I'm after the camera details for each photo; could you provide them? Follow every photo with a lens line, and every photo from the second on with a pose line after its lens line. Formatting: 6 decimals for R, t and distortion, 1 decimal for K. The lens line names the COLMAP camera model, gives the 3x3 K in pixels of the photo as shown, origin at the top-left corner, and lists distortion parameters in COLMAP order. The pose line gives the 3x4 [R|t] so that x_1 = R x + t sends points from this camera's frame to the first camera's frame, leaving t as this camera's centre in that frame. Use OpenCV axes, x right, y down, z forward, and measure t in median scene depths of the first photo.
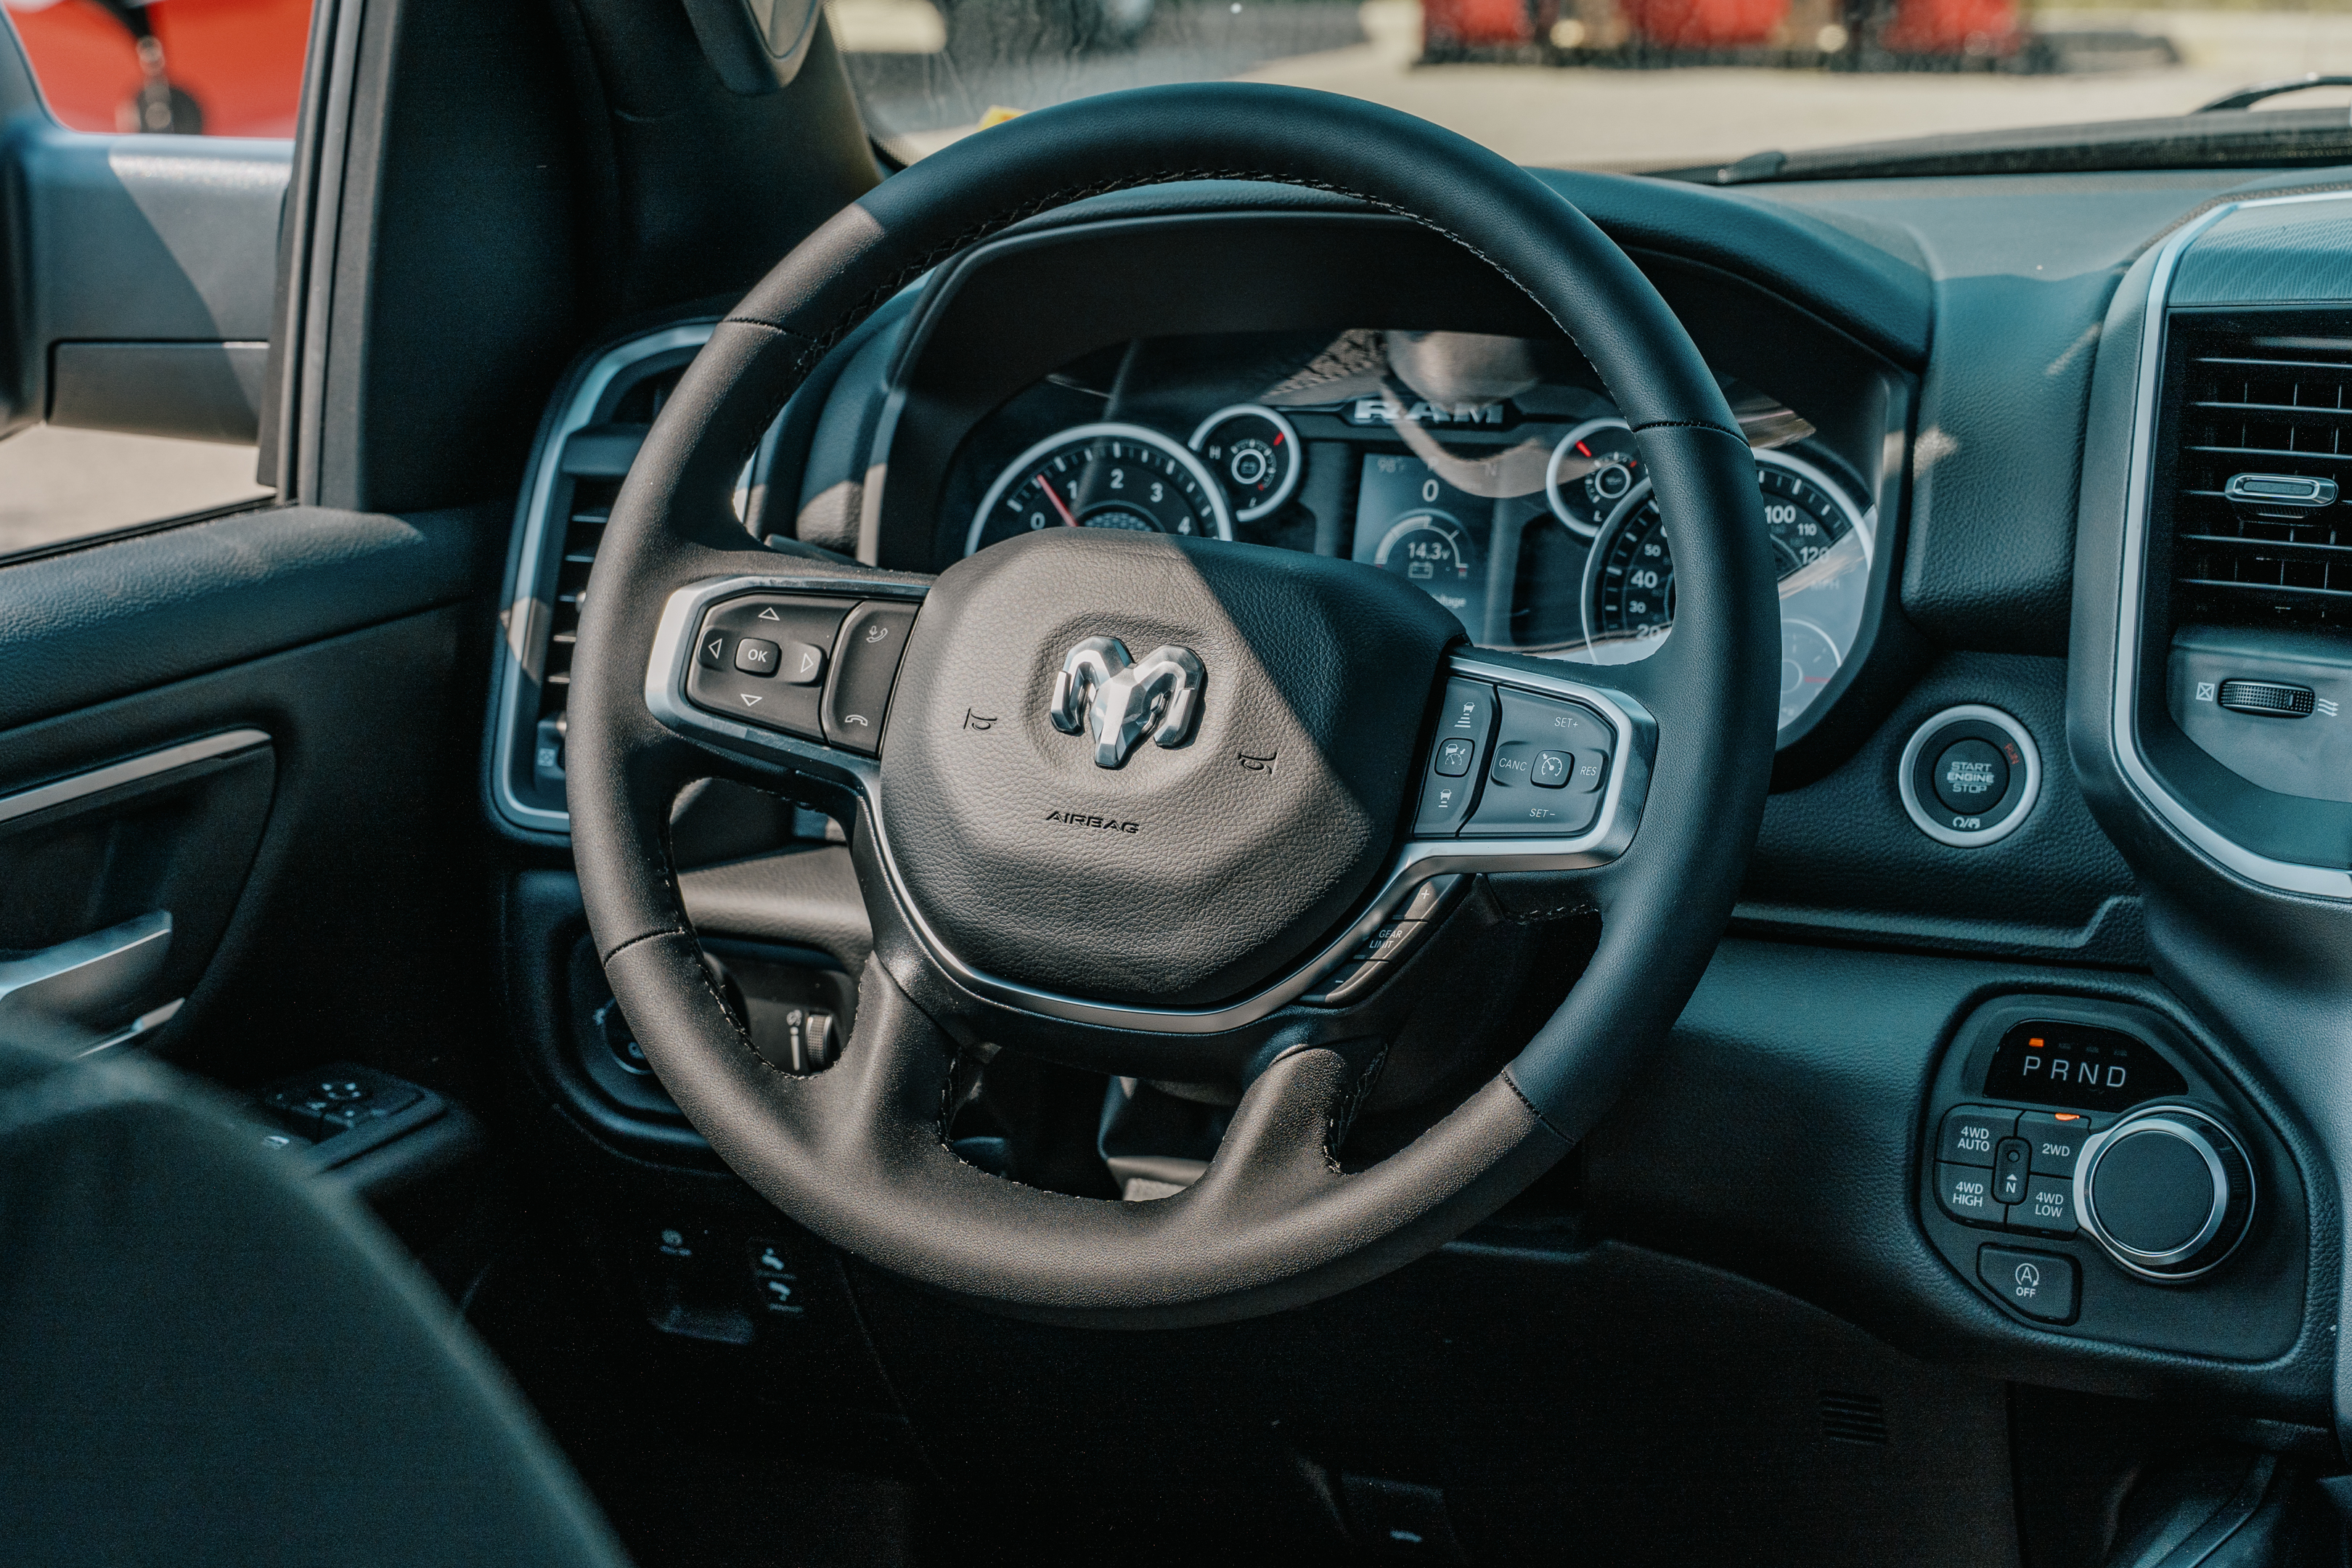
lens RADIAL K [[4547.7, 0, 1179.7], [0, 4547.7, 836.1], [0, 0, 1]] dist [-0.028647, 0.043640]
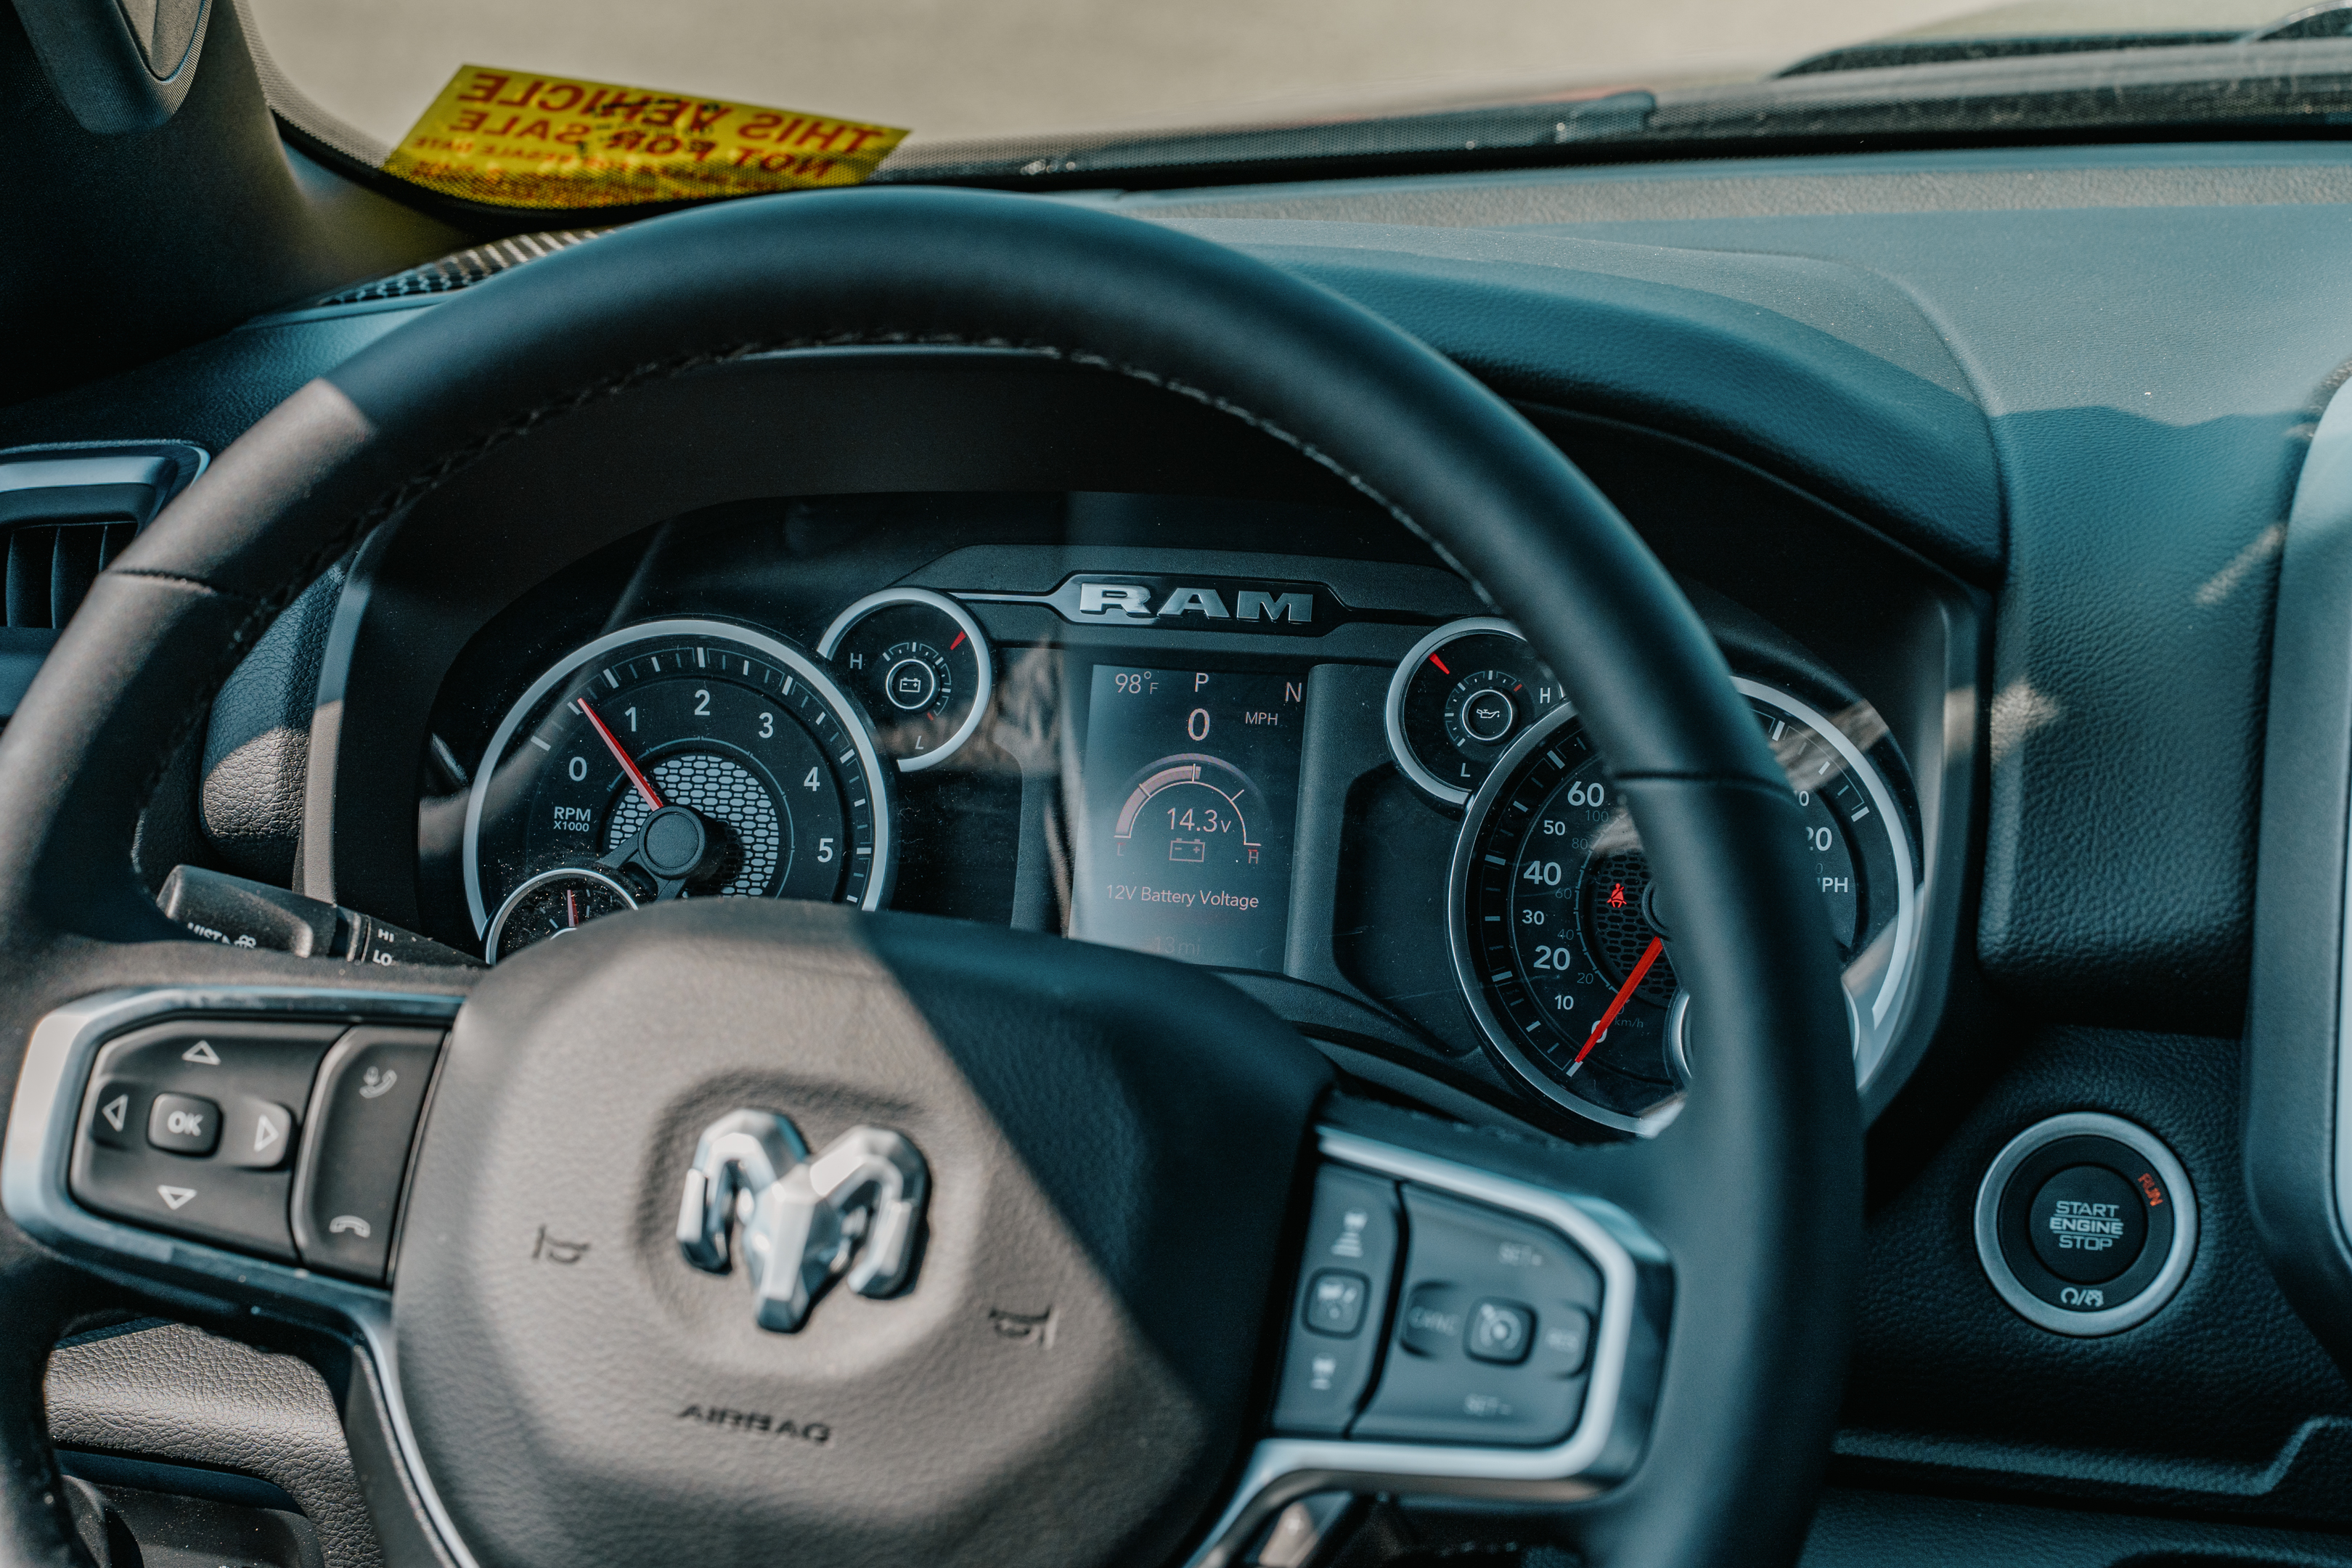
lens RADIAL K [[6117.8, 0, 1176.0], [0, 6117.8, 784.0], [0, 0, 1]] dist [-0.054401, -0.302332]
pose [[0.993998, -0.023074, 0.106938, -0.046500], [0.019773, 0.999298, 0.031823, -0.109007], [-0.107597, -0.029517, 0.993756, 0.162340]]
